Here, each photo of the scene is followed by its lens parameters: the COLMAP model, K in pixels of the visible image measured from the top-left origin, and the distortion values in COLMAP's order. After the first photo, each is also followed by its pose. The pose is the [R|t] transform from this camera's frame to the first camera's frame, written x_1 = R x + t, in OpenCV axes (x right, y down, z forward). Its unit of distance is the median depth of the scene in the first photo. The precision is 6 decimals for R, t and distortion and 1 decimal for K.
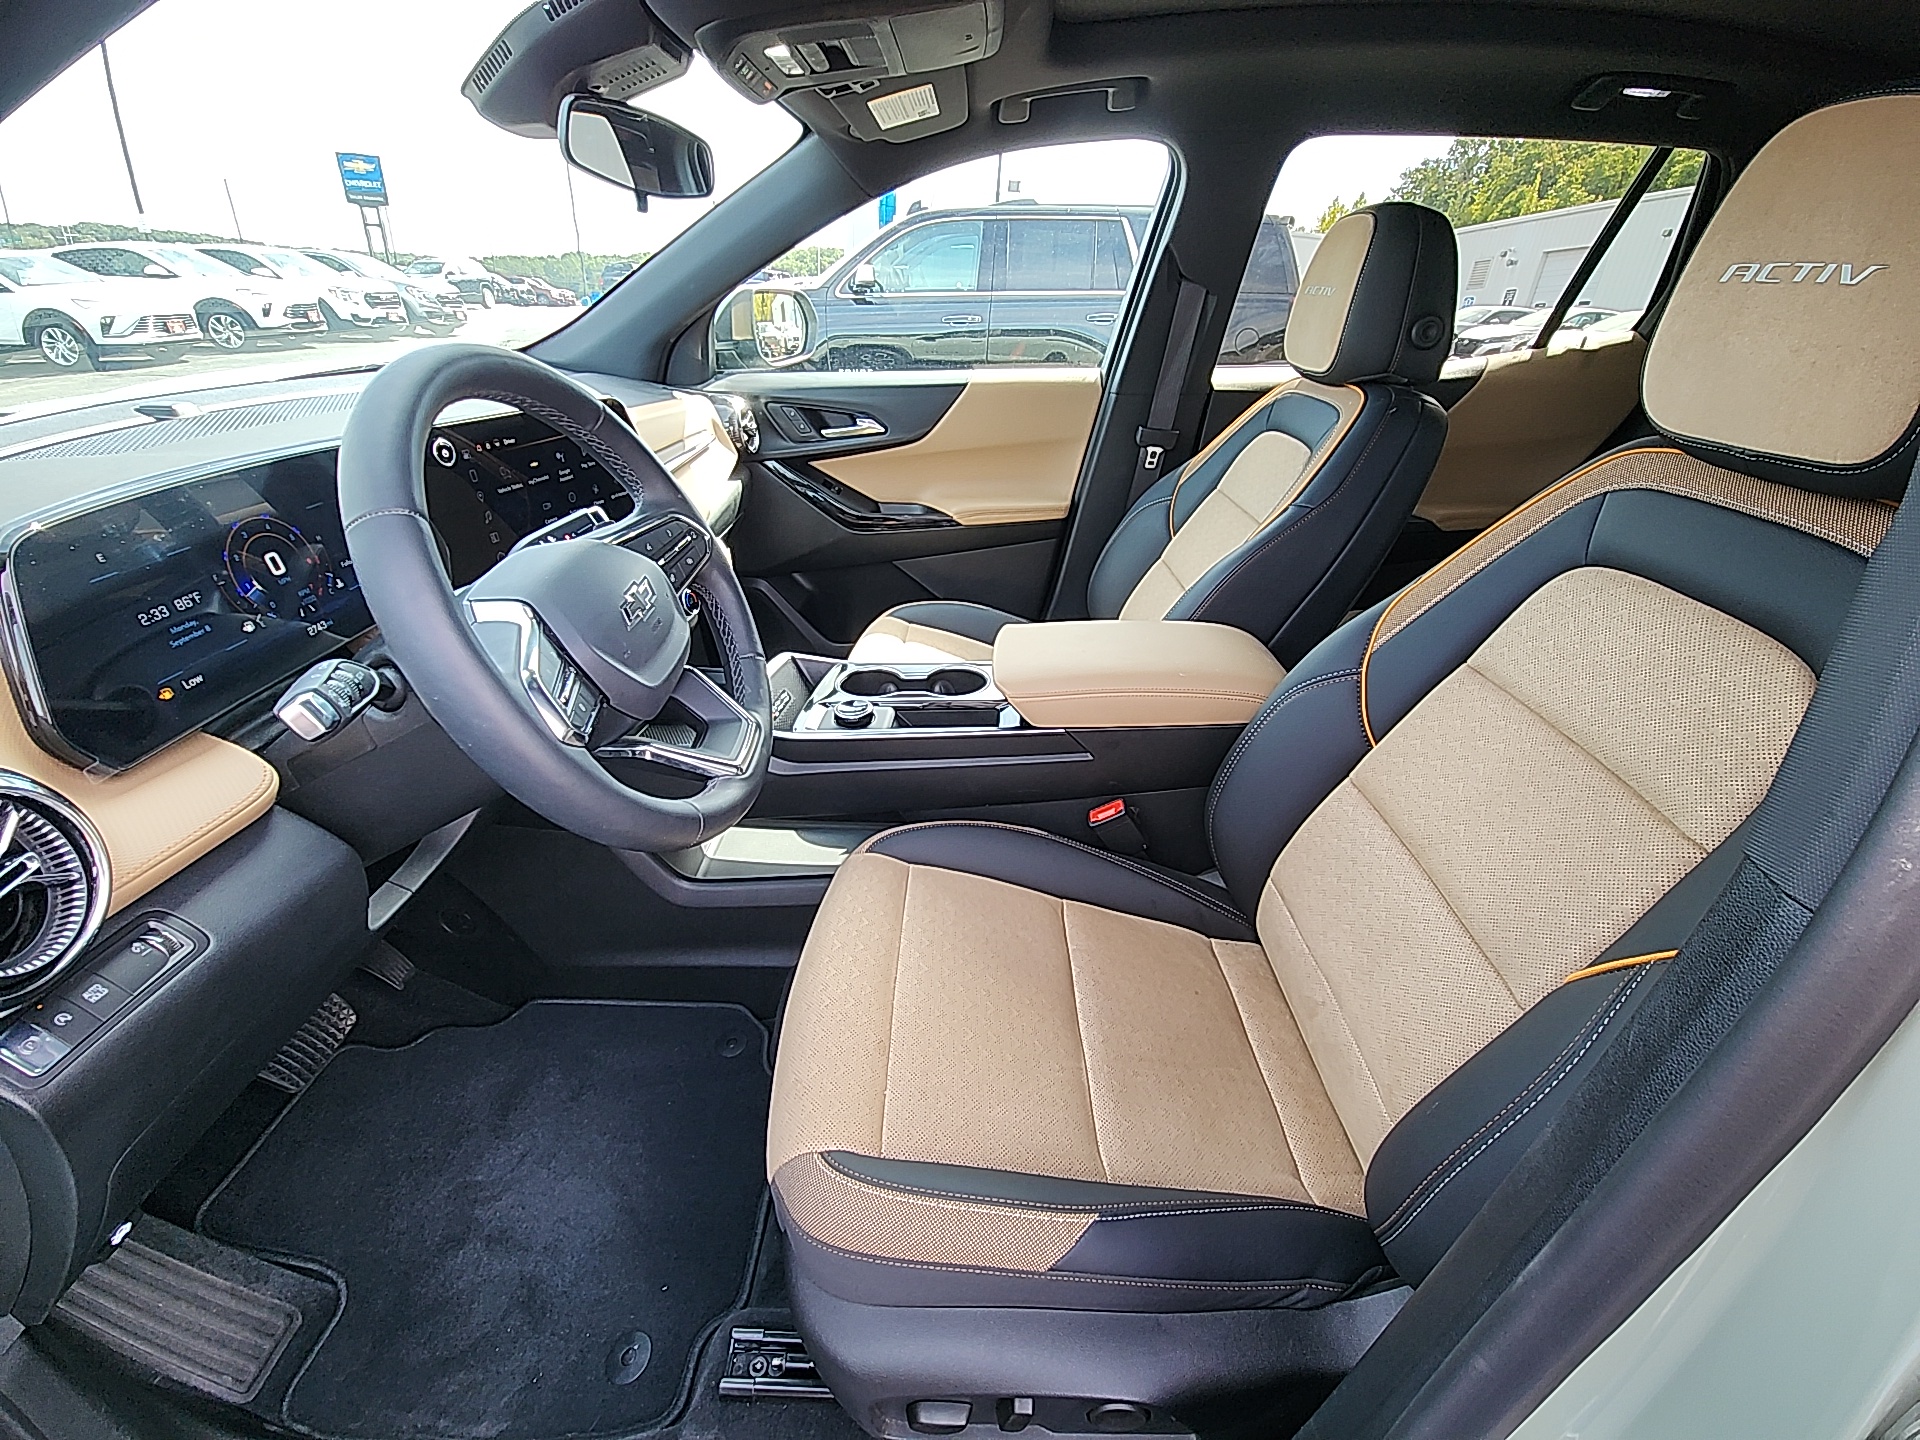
lens RADIAL K [[773.0, 0, 949.8], [0, 773.0, 705.0], [0, 0, 1]] dist [0.016513, -0.011015]
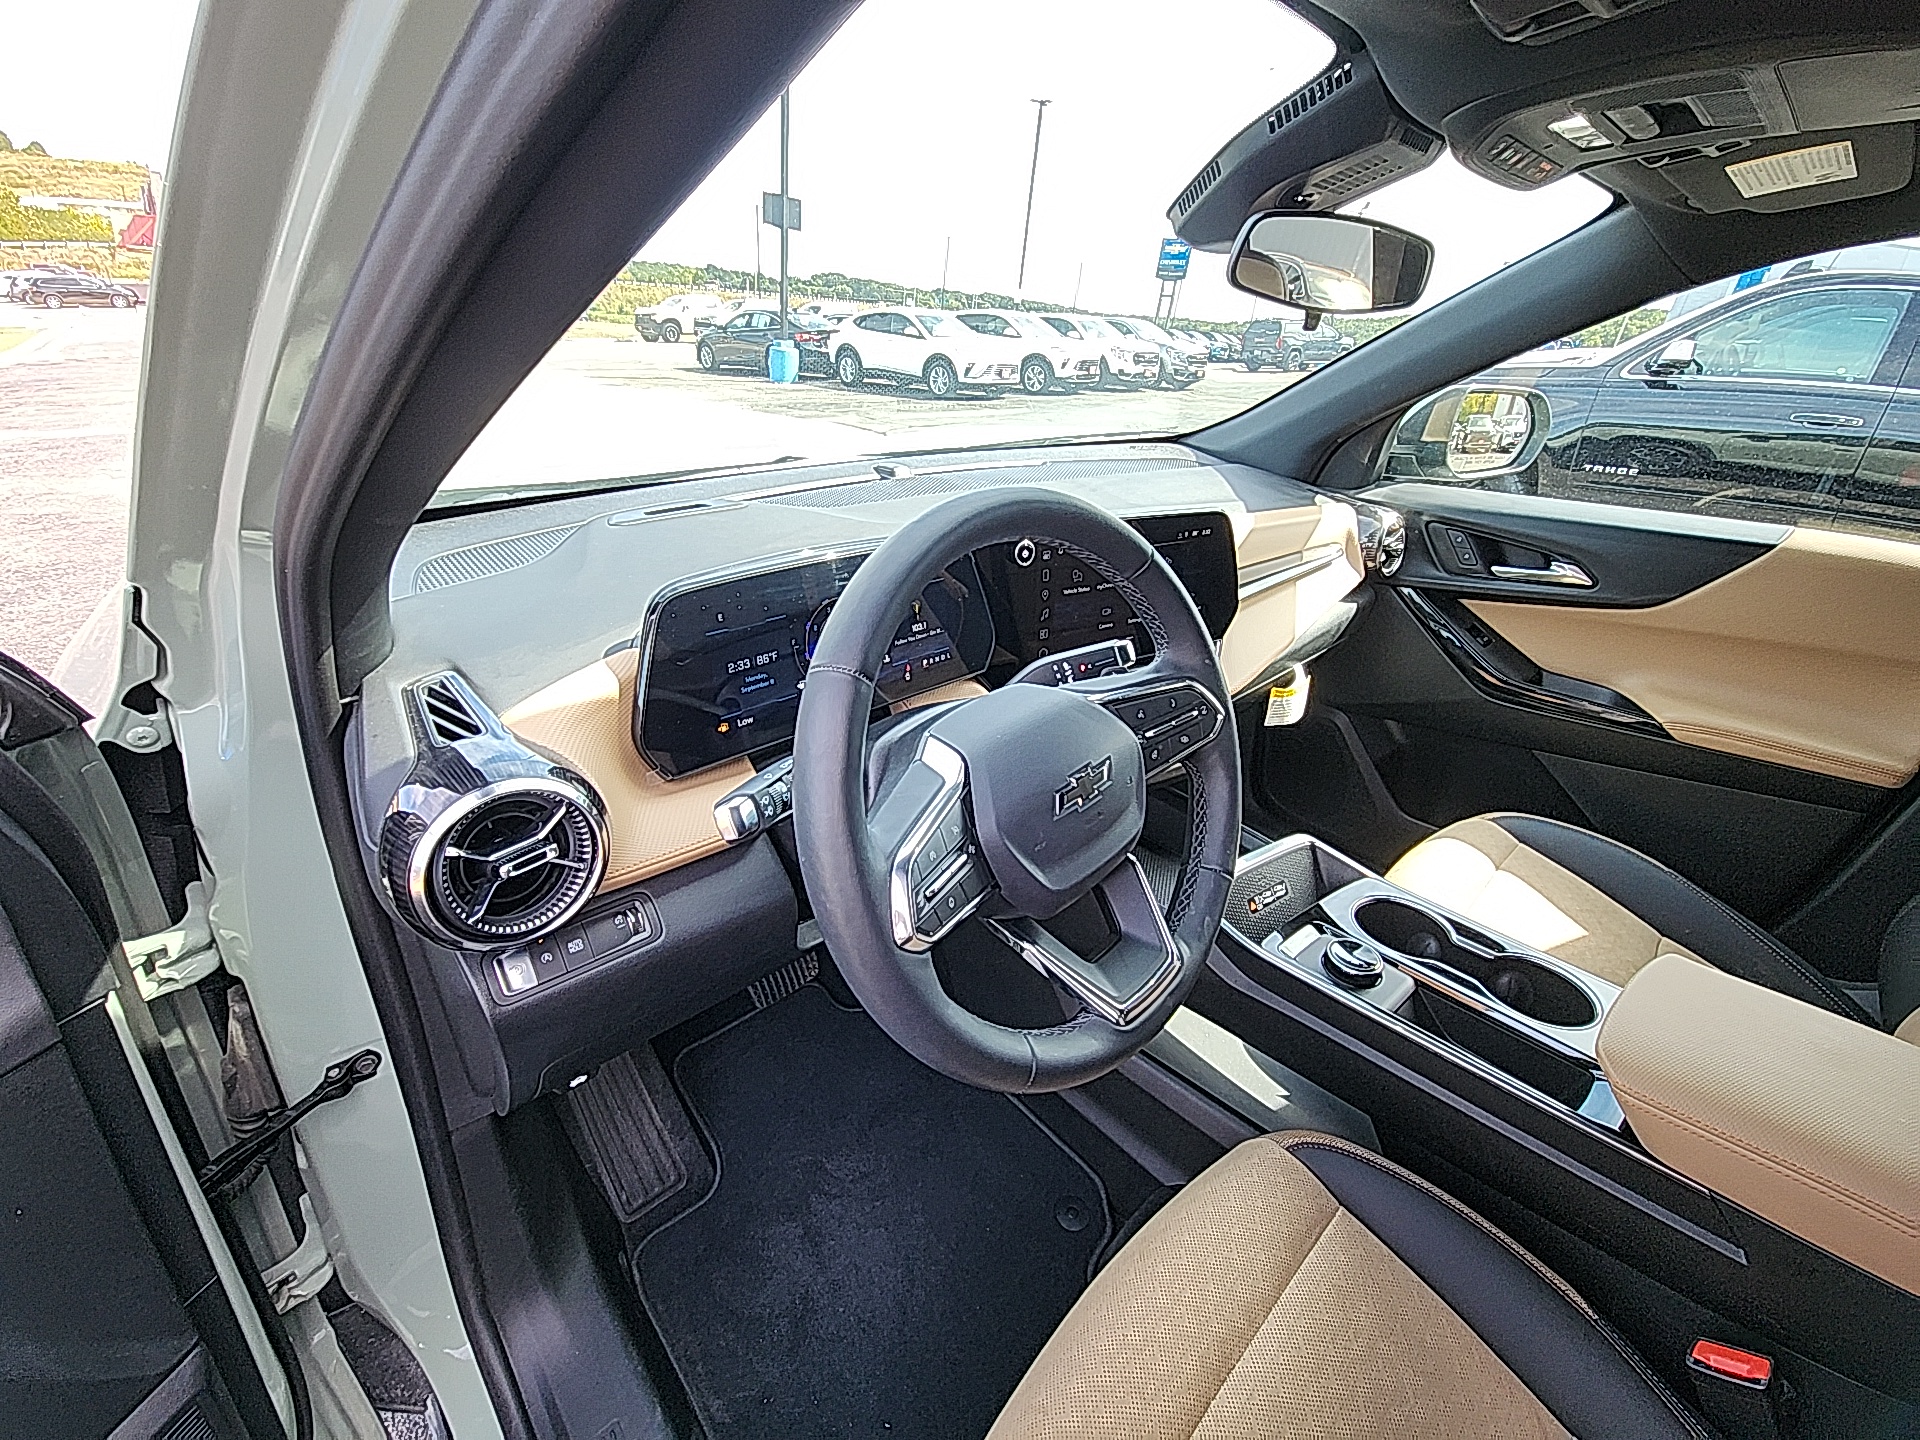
lens RADIAL K [[773.0, 0, 949.8], [0, 773.0, 705.0], [0, 0, 1]] dist [0.016513, -0.011015]
pose [[0.691614, 0.321985, -0.646525, 0.011155], [-0.362685, 0.928917, 0.074644, -0.119224], [0.624603, 0.182860, 0.759232, 0.125405]]
